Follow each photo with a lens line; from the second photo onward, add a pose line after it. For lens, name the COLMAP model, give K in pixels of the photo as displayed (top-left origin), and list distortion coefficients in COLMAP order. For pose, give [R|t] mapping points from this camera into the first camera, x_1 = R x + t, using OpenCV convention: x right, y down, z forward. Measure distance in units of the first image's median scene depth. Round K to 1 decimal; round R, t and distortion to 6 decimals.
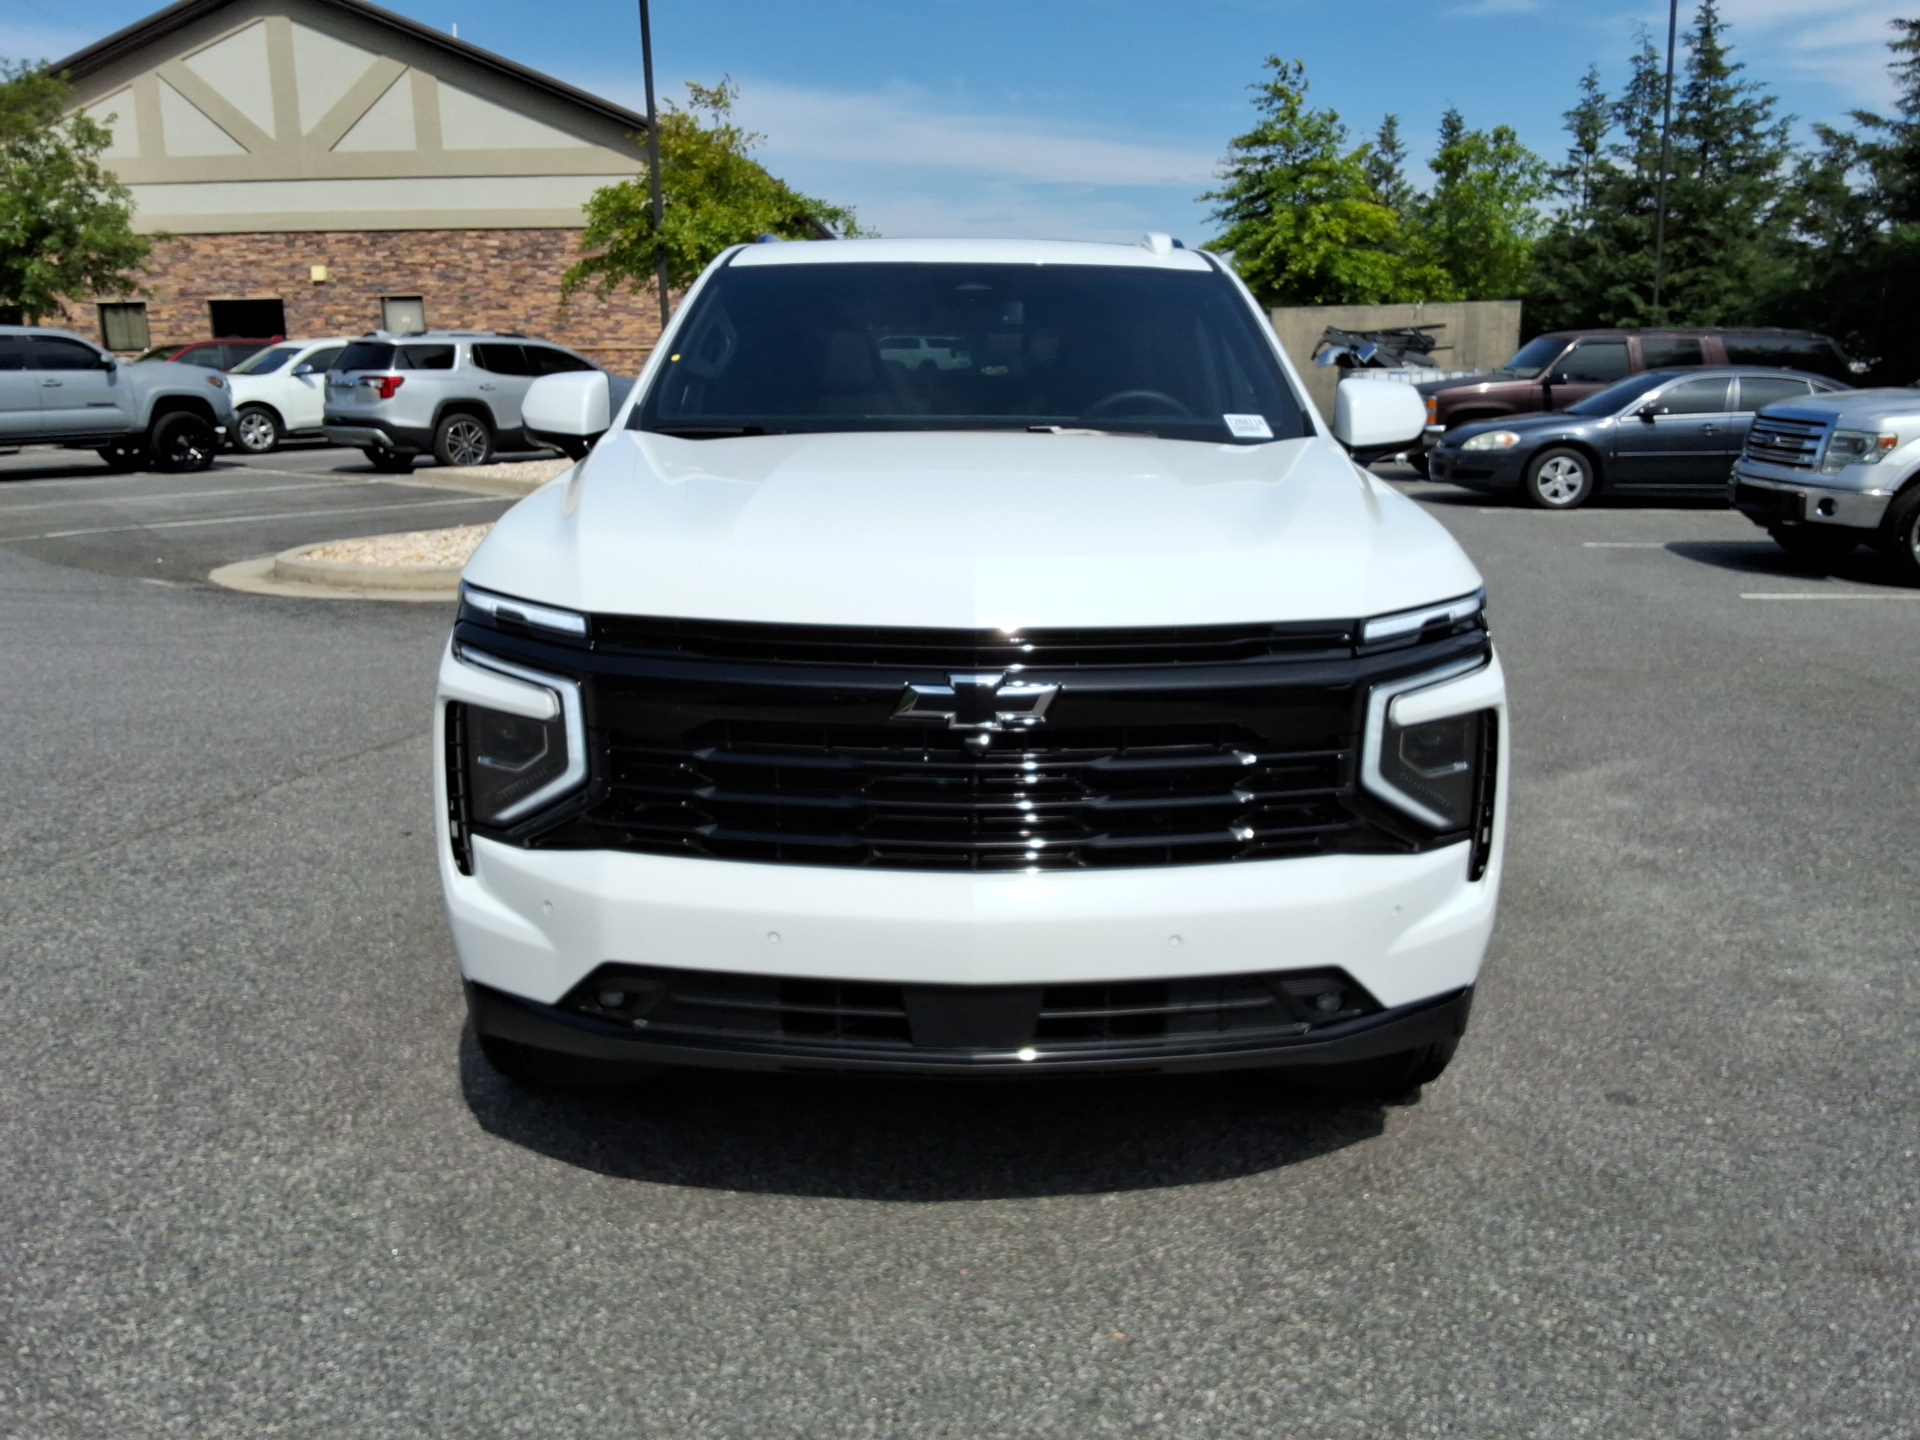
lens RADIAL K [[1553.9, 0, 964.1], [0, 1553.9, 717.4], [0, 0, 1]] dist [0.089850, -0.141346]
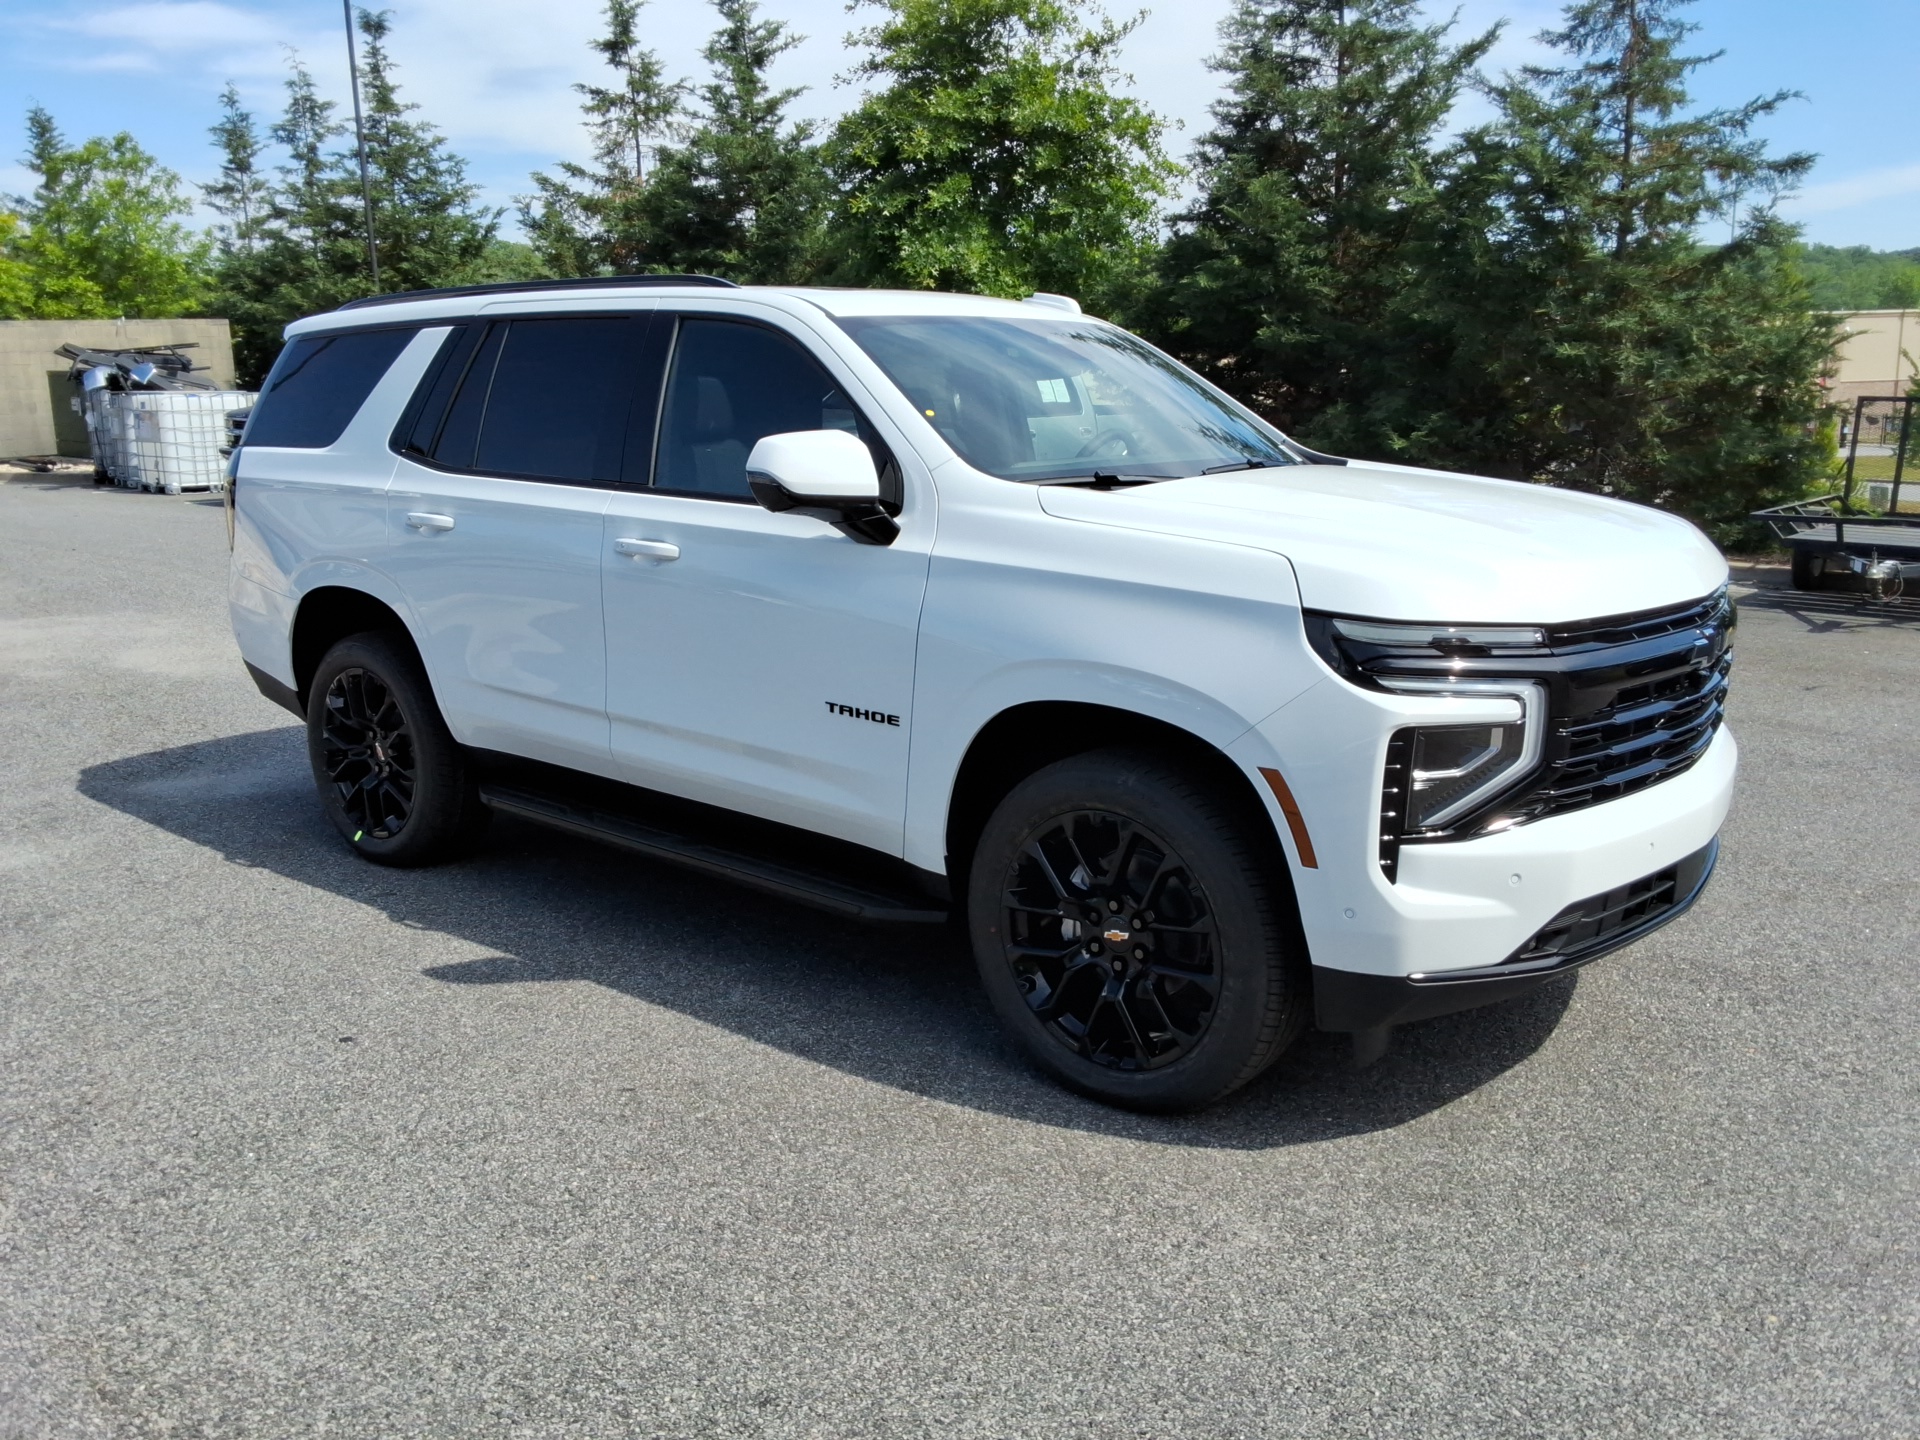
lens RADIAL K [[1553.9, 0, 981.1], [0, 1553.9, 710.4], [0, 0, 1]] dist [0.089850, -0.141346]
pose [[0.649070, -0.162381, 0.743196, -0.099824], [0.173256, 0.982832, 0.063426, -0.010704], [-0.740736, 0.087595, 0.666060, 0.035338]]
